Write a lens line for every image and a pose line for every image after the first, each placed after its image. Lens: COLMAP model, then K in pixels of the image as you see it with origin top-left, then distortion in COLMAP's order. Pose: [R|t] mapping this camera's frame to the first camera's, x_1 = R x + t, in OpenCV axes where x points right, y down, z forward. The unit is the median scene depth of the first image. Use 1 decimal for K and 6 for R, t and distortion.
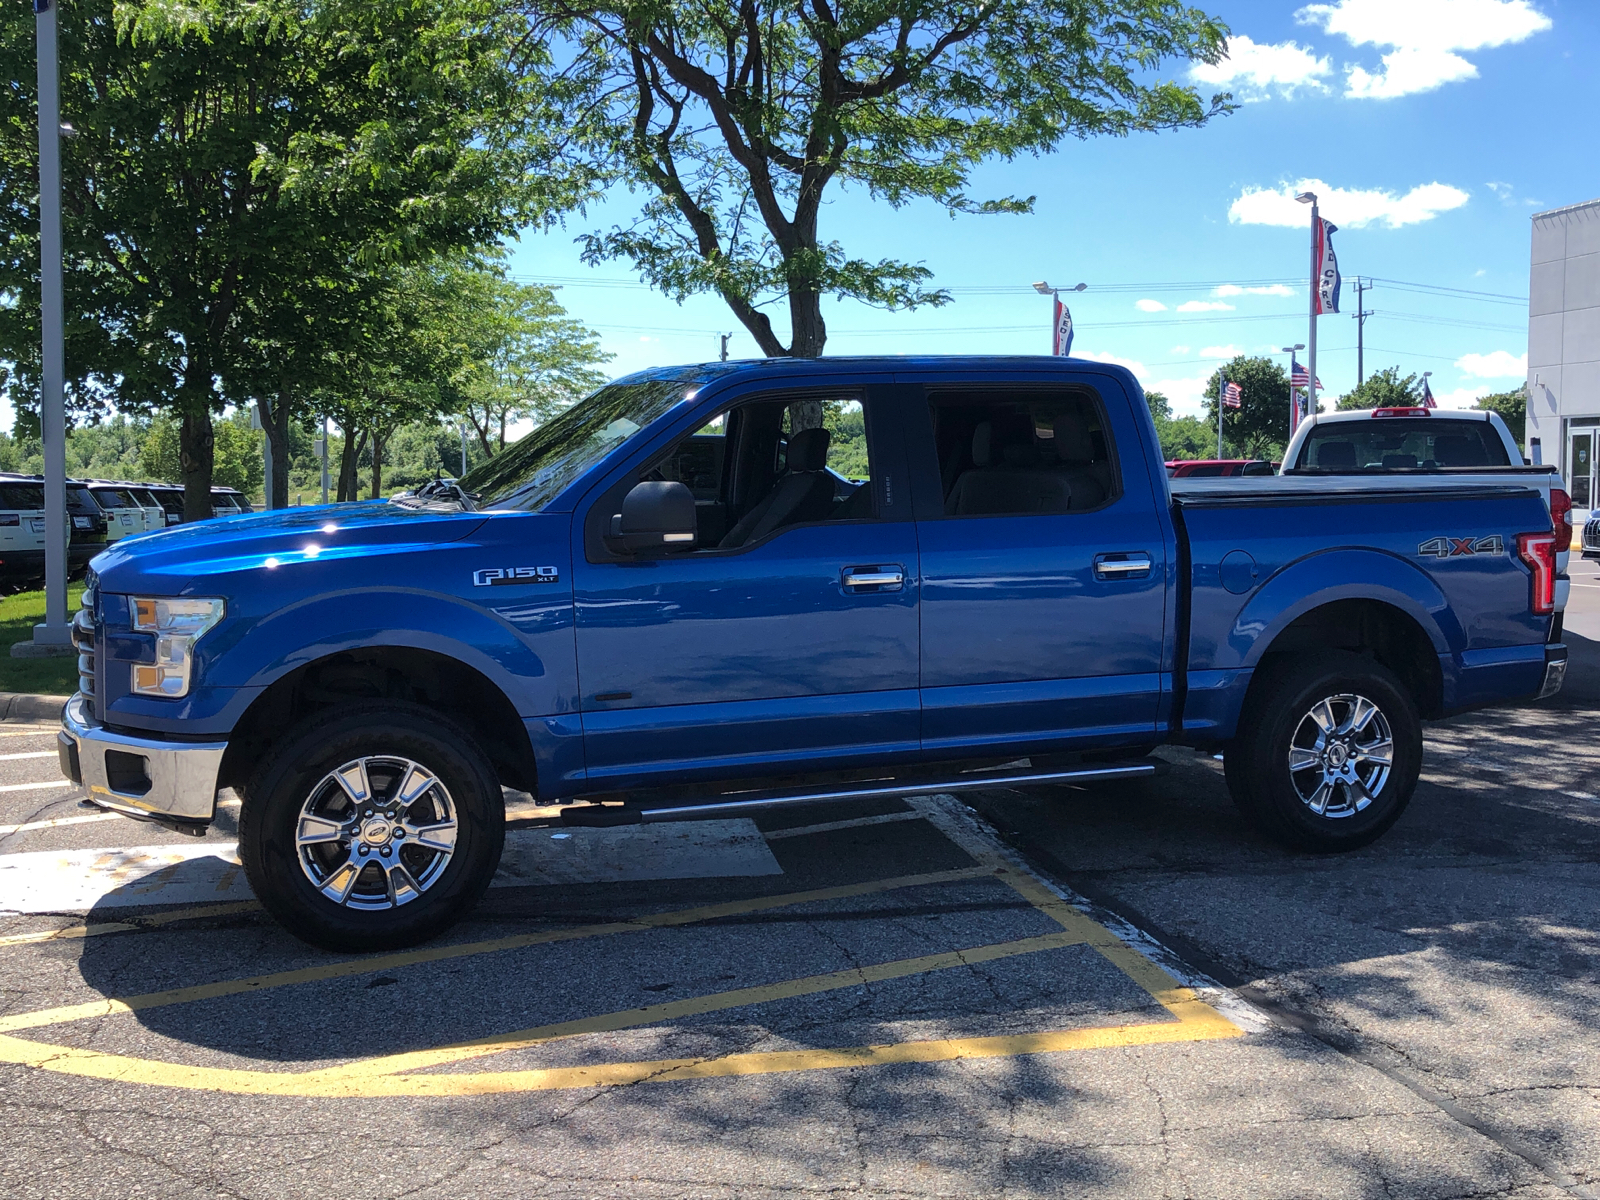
lens RADIAL K [[1656.4, 0, 800.0], [0, 1656.4, 600.0], [0, 0, 1]] dist [0.134652, -0.415989]
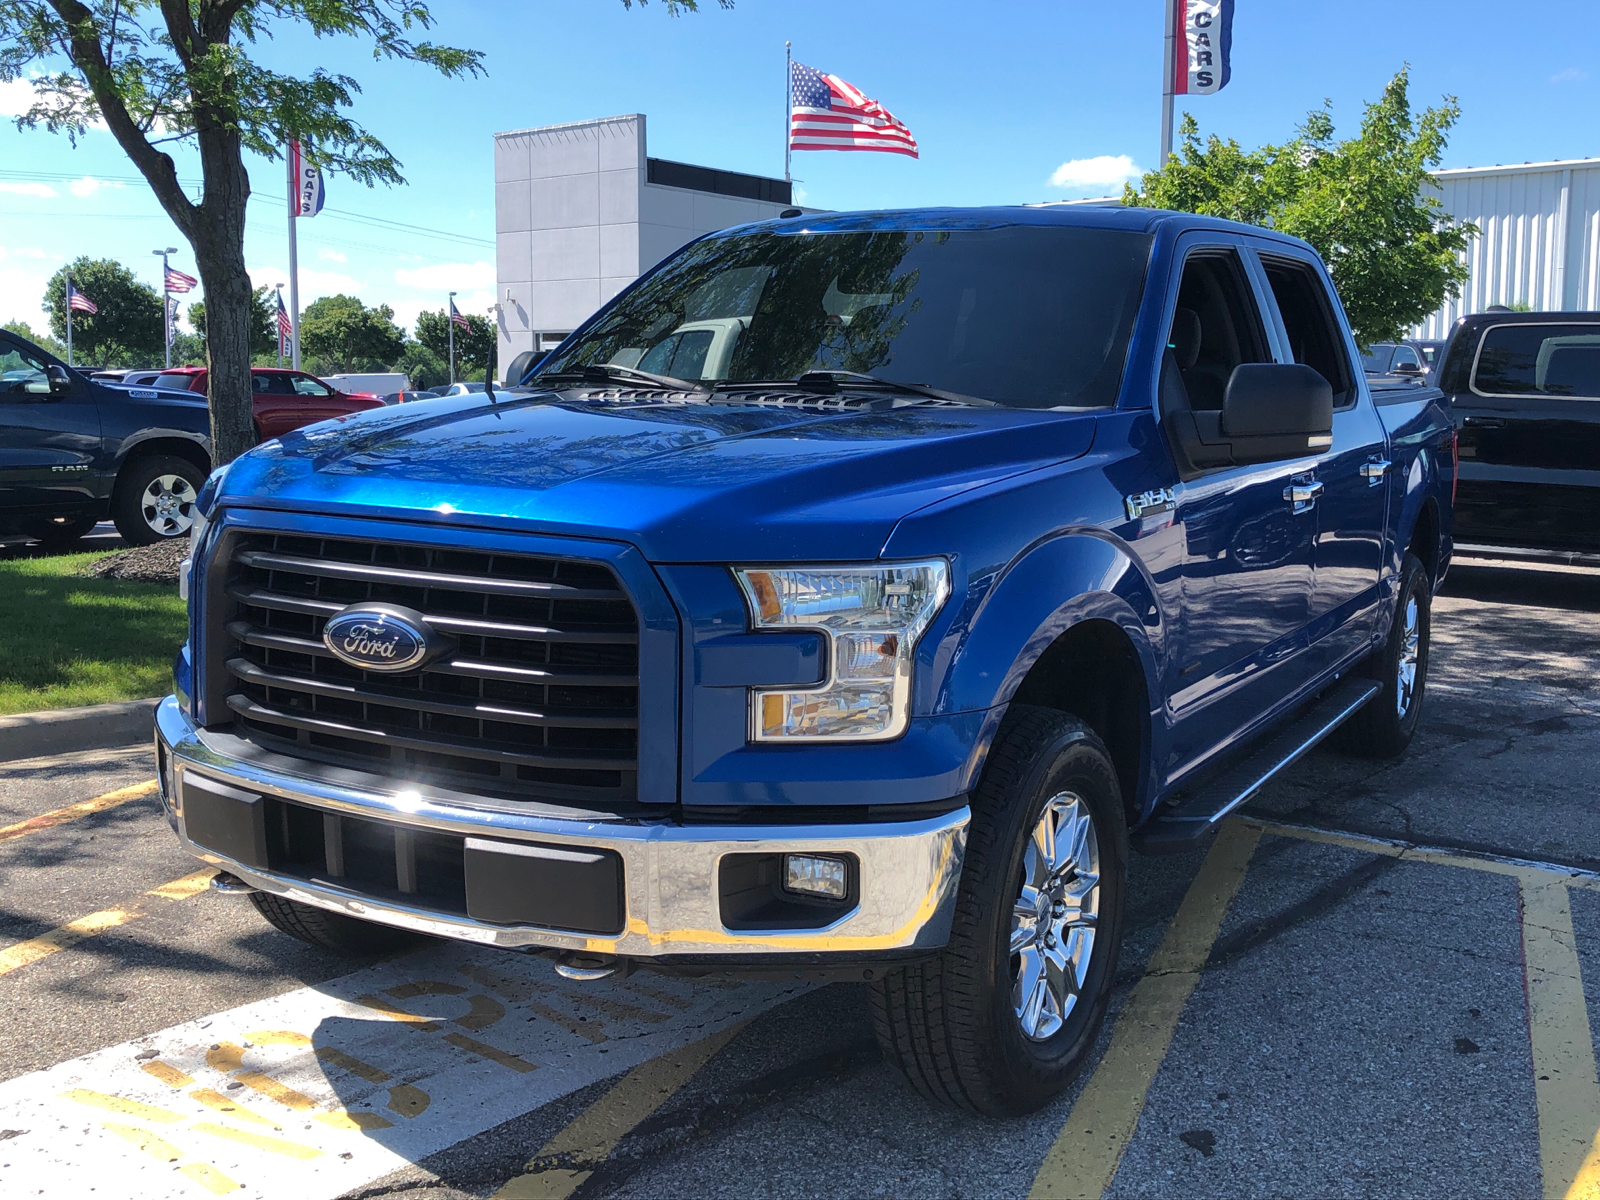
lens RADIAL K [[1656.4, 0, 800.0], [0, 1656.4, 600.0], [0, 0, 1]] dist [0.134652, -0.415989]
pose [[0.772832, -0.073514, 0.630338, -0.659677], [0.040881, 0.996972, 0.066150, -0.023556], [-0.633292, -0.025354, 0.773497, 0.527296]]
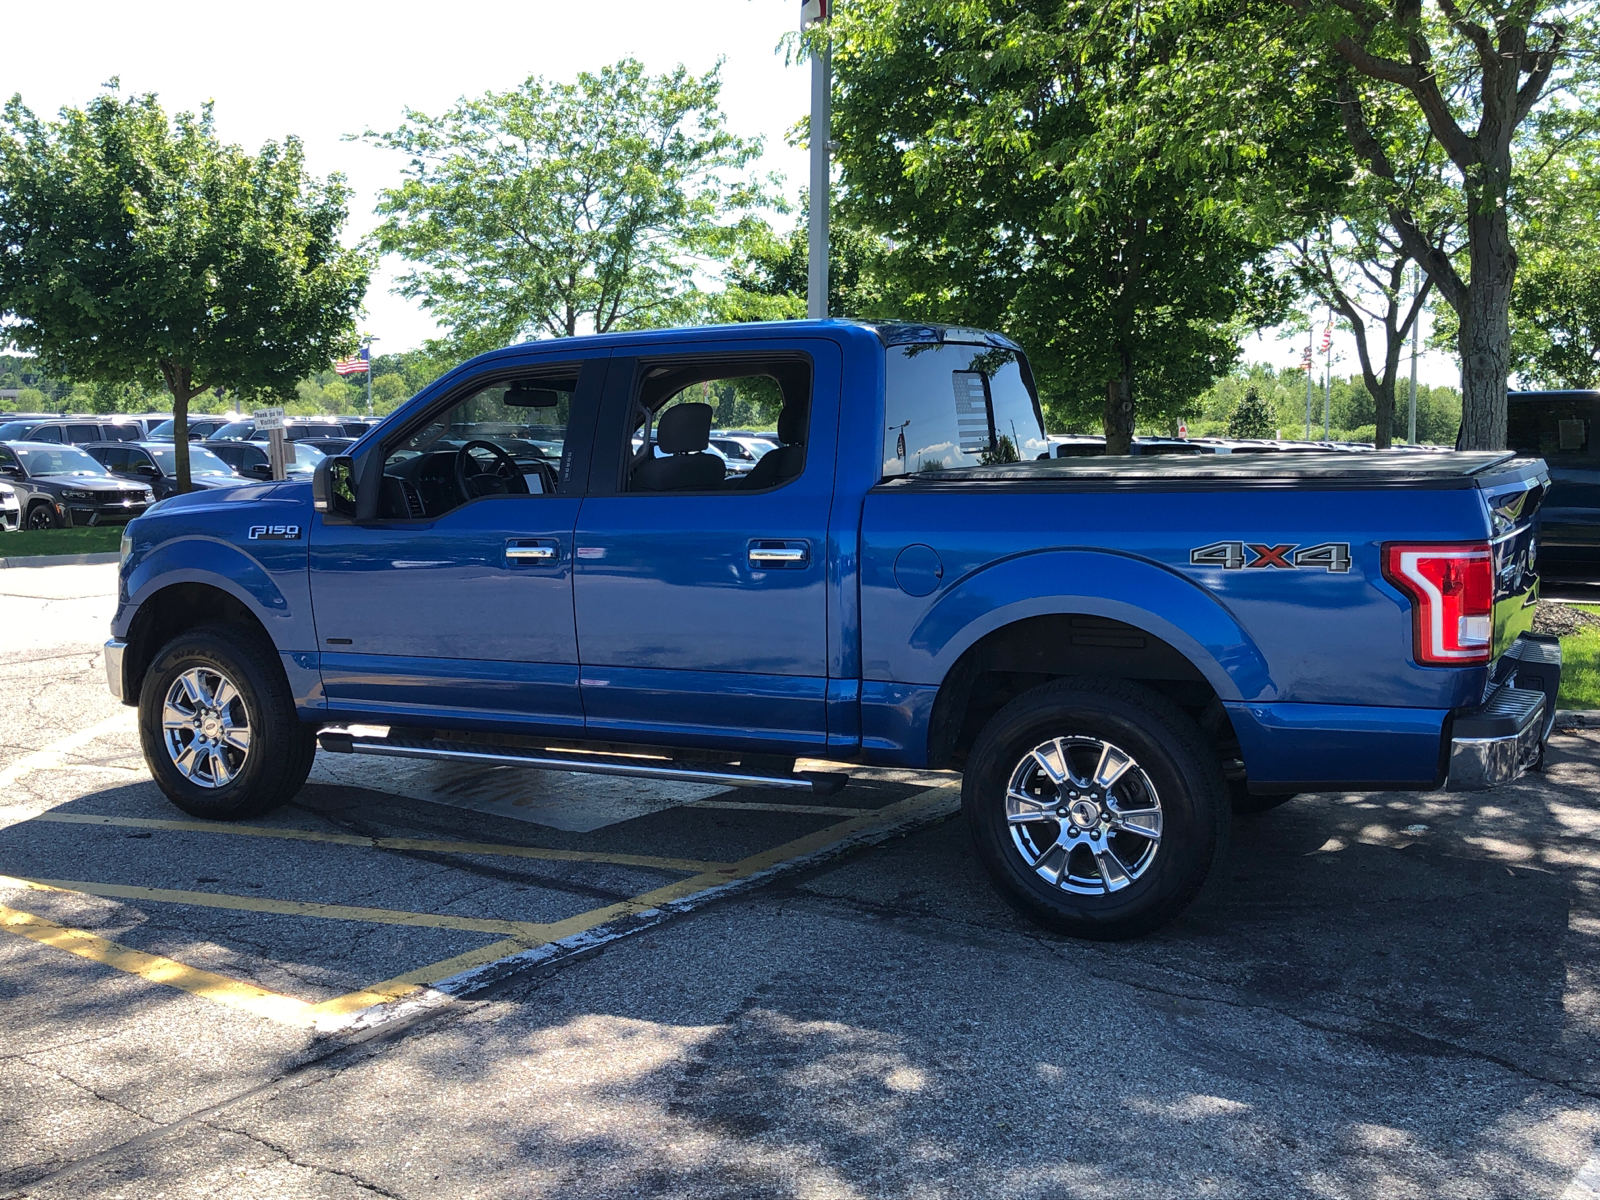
lens RADIAL K [[1656.4, 0, 800.0], [0, 1656.4, 600.0], [0, 0, 1]] dist [0.134652, -0.415989]
pose [[0.665460, 0.073306, -0.742825, 0.918198], [-0.054753, 0.997279, 0.049366, -0.043301], [0.744422, 0.007821, 0.667663, 0.436574]]
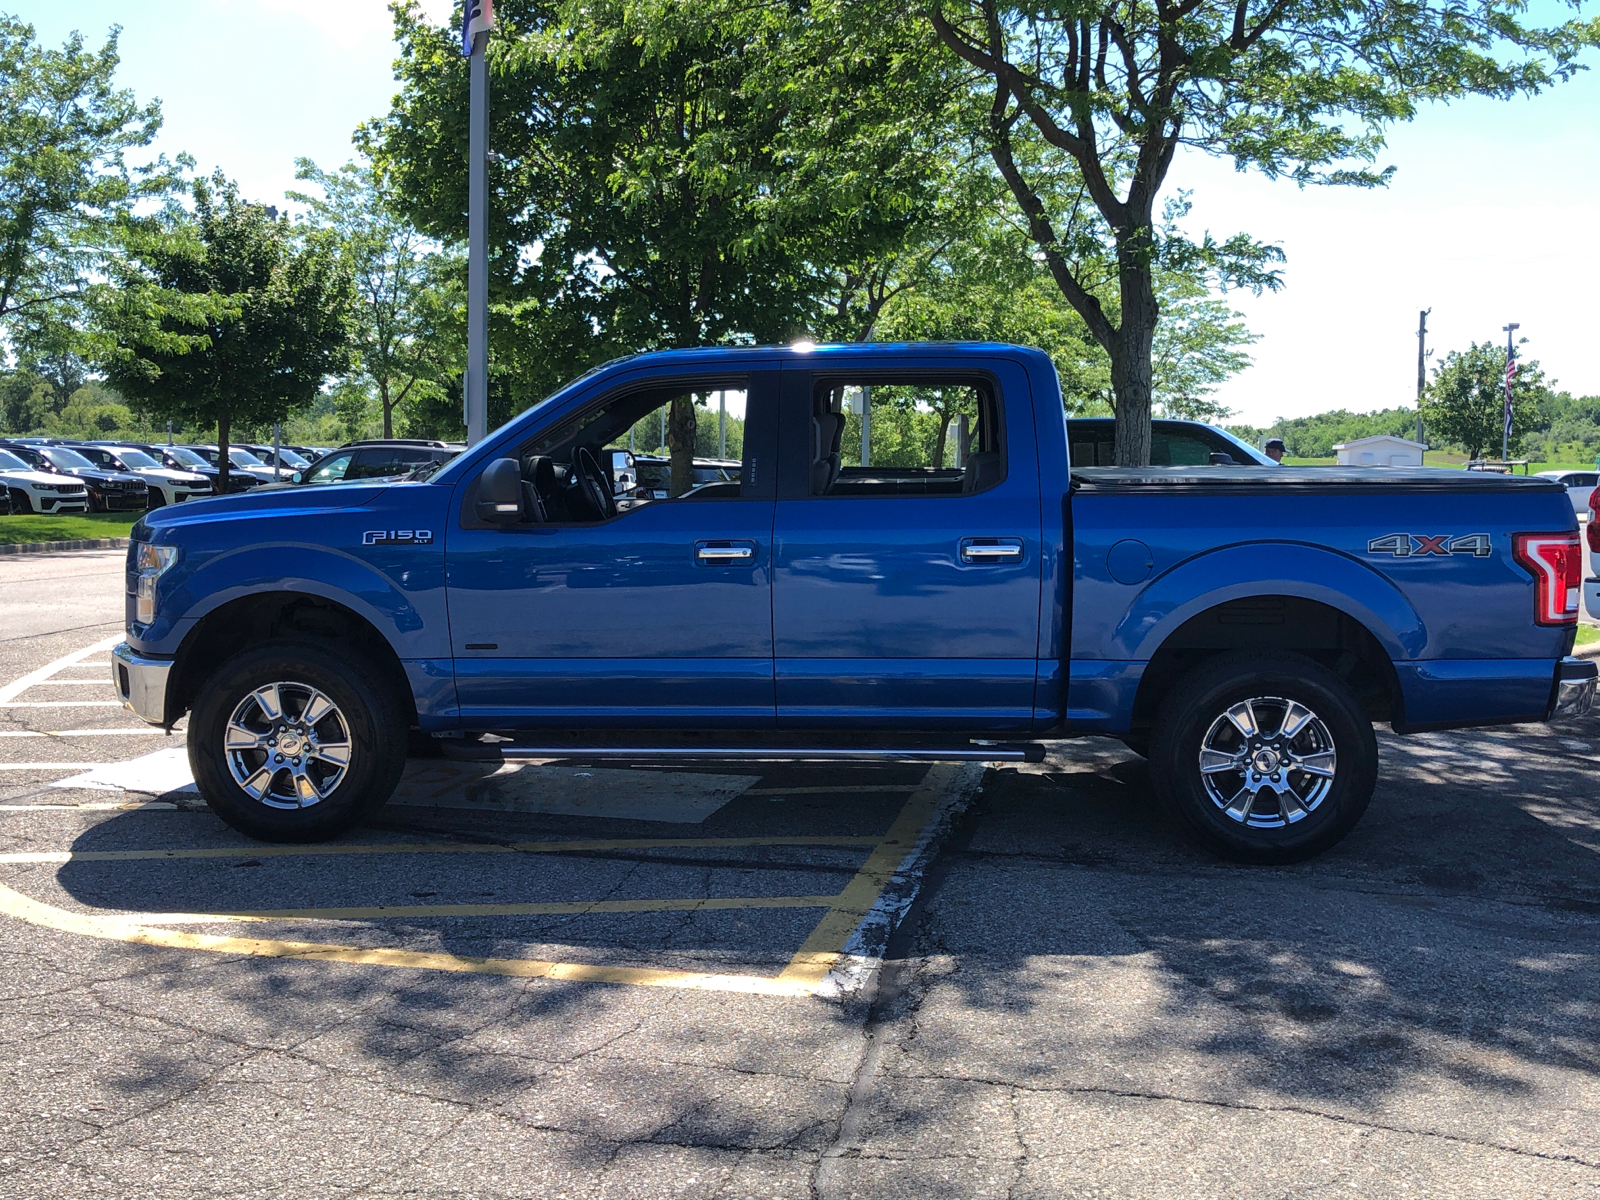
lens RADIAL K [[1678.9, 0, 800.0], [0, 1678.9, 600.0], [0, 0, 1]] dist [0.019953, -0.015353]
pose [[0.912262, 0.047511, -0.406843, 0.529410], [-0.043978, 0.998870, 0.018036, -0.004044], [0.407240, 0.001439, 0.913320, 0.031810]]
